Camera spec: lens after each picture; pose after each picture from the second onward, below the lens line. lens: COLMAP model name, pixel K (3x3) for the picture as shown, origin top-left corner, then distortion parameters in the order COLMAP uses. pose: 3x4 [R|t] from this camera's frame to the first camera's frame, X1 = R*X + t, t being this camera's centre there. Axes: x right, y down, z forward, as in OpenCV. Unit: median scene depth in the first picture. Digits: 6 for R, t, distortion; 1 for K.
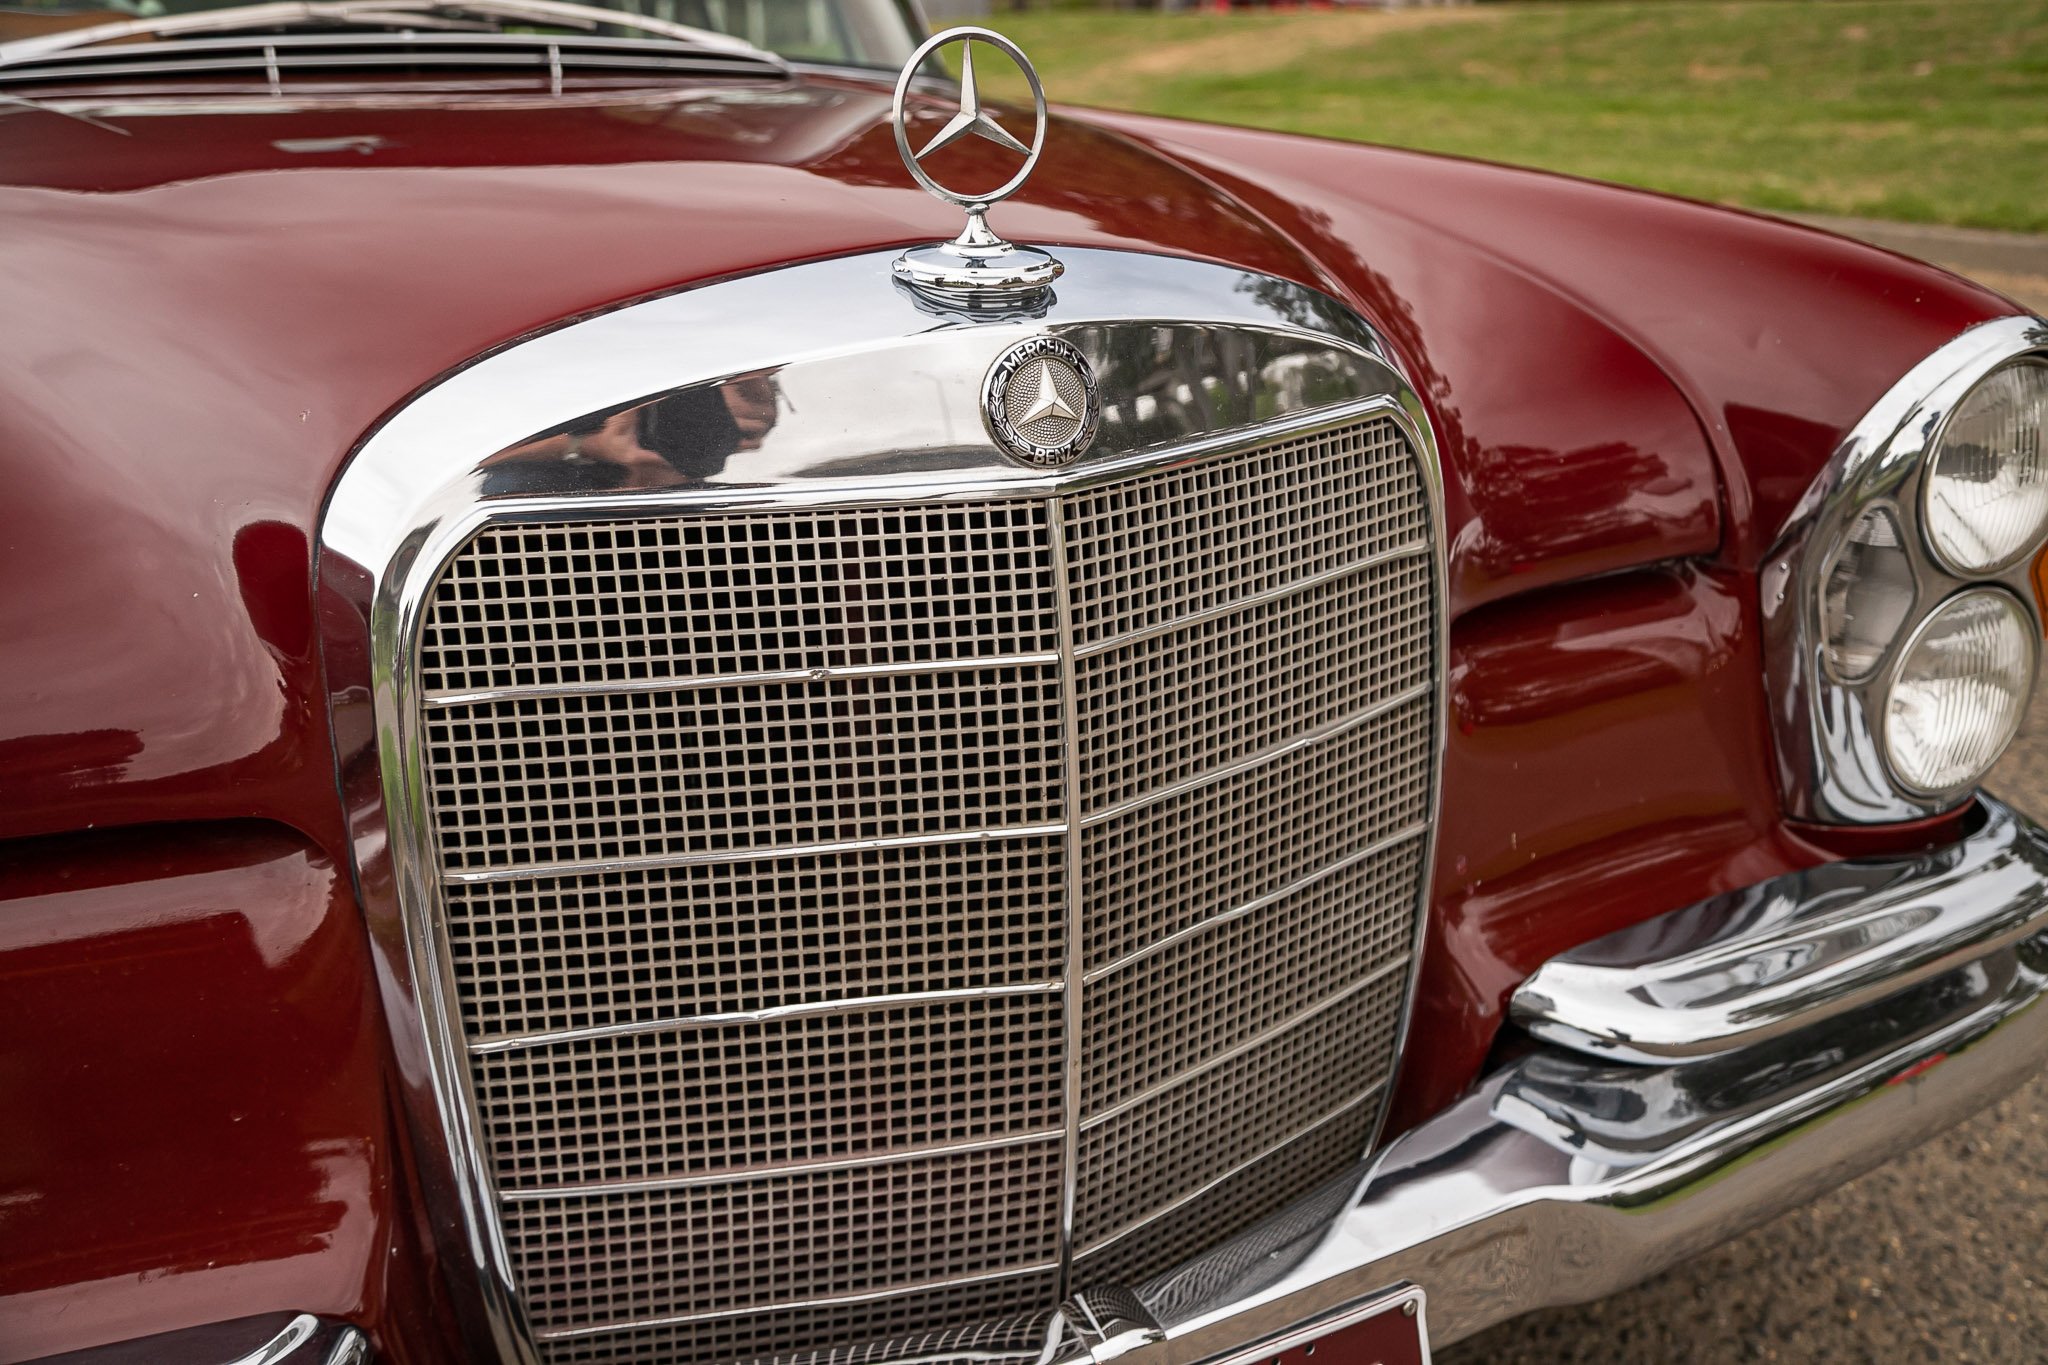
lens RADIAL K [[2056.4, 0, 1027.2], [0, 2056.4, 680.2], [0, 0, 1]] dist [0.014622, 0.000000]
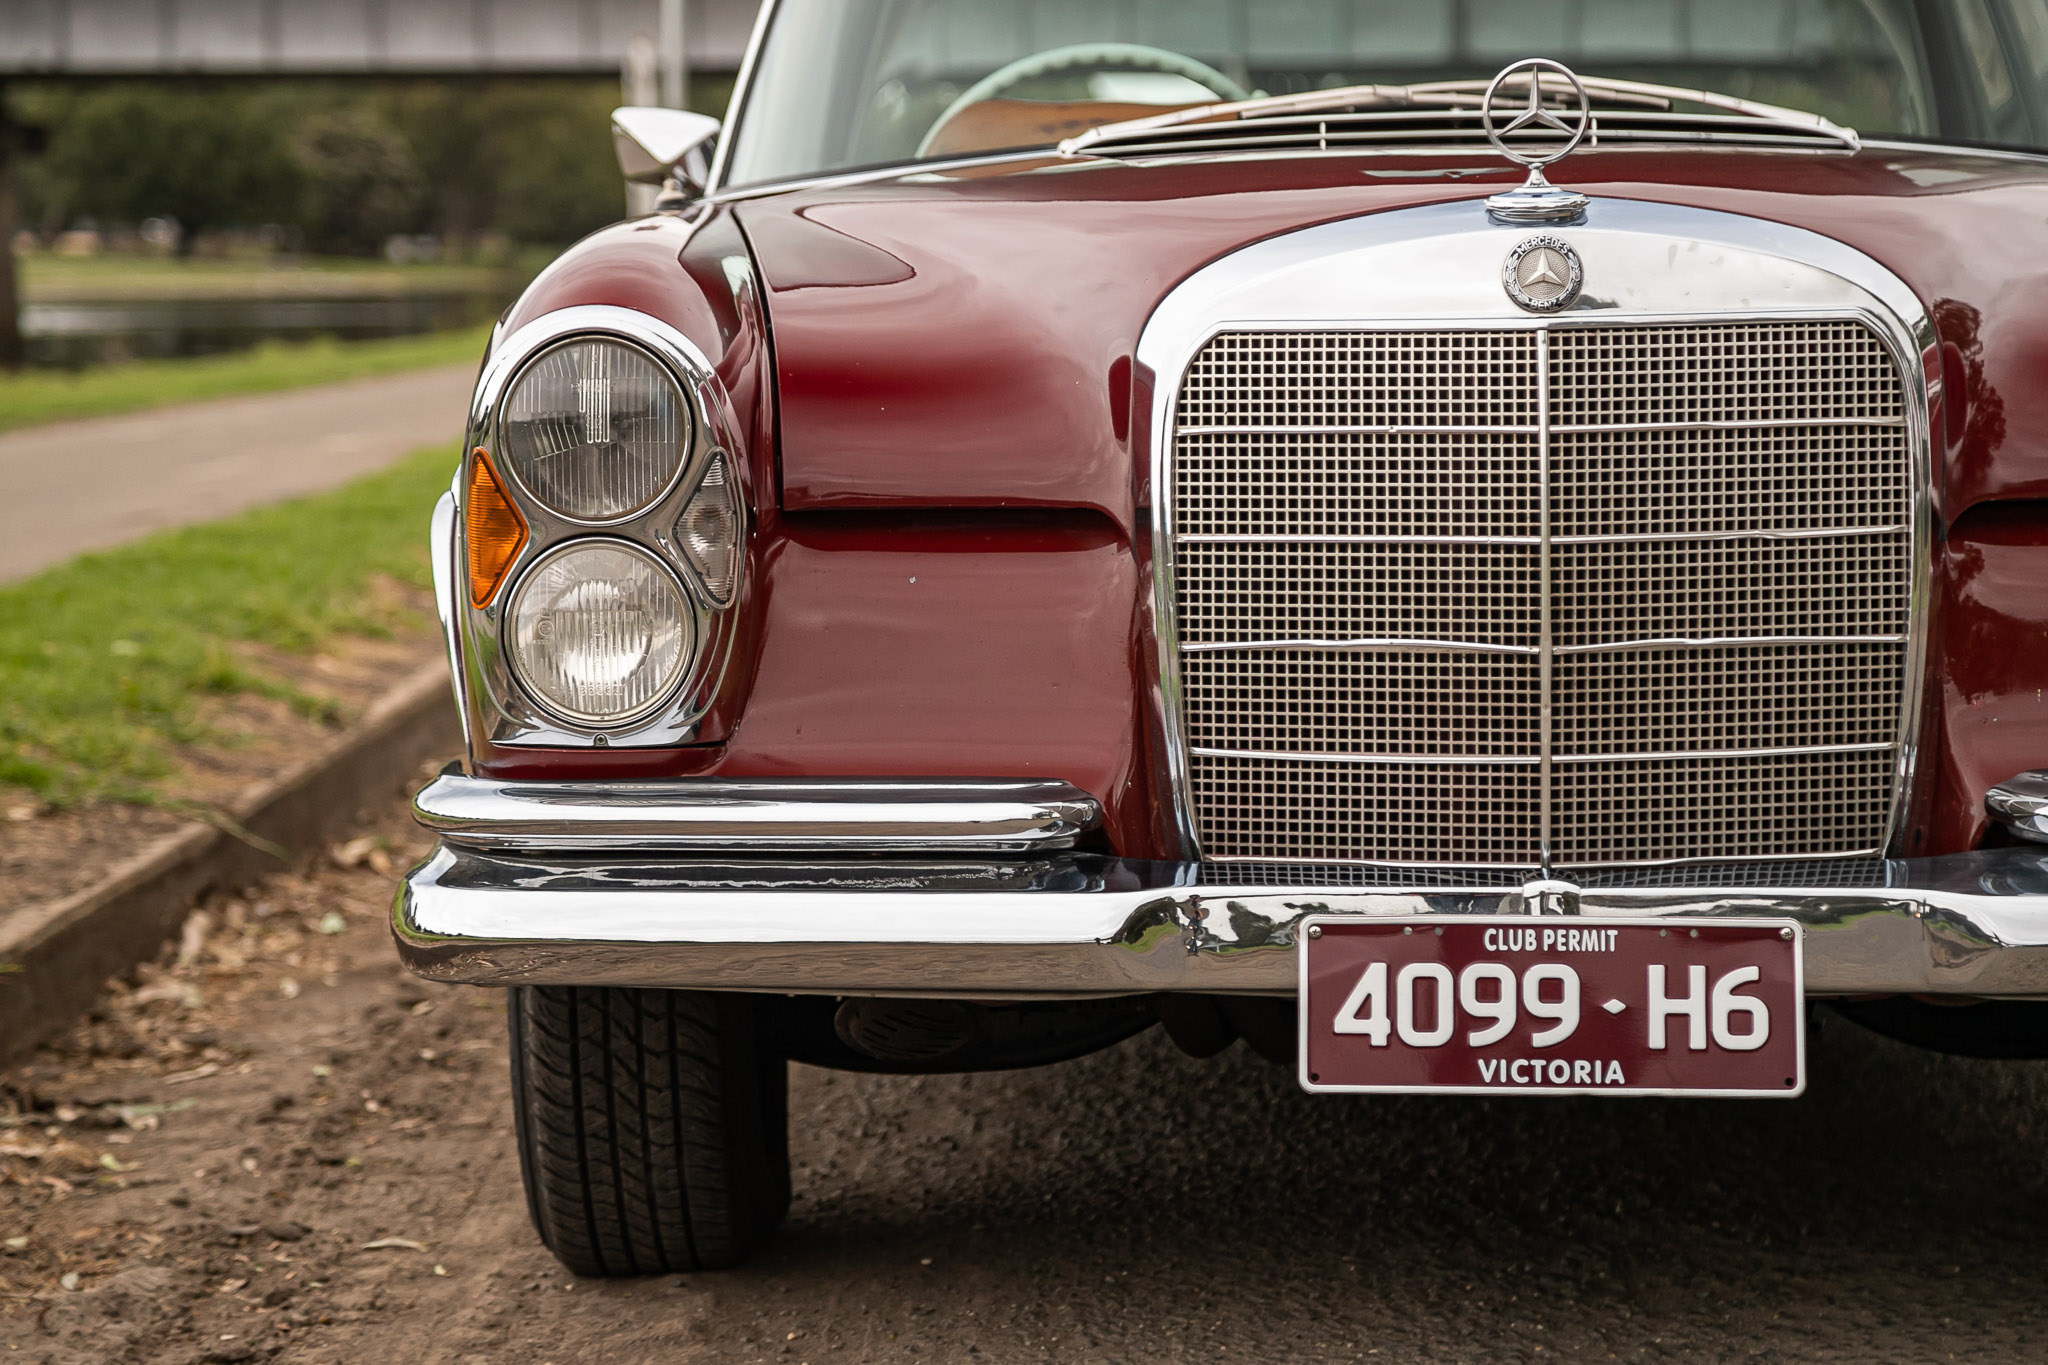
lens RADIAL K [[5528.2, 0, 1037.1], [0, 5528.2, 690.6], [0, 0, 1]] dist [0.336794, 0.000000]
pose [[0.873530, 0.041200, -0.485023, 1.818449], [-0.150442, 0.970480, -0.188512, 1.084056], [0.462938, 0.237638, 0.853942, -2.897473]]
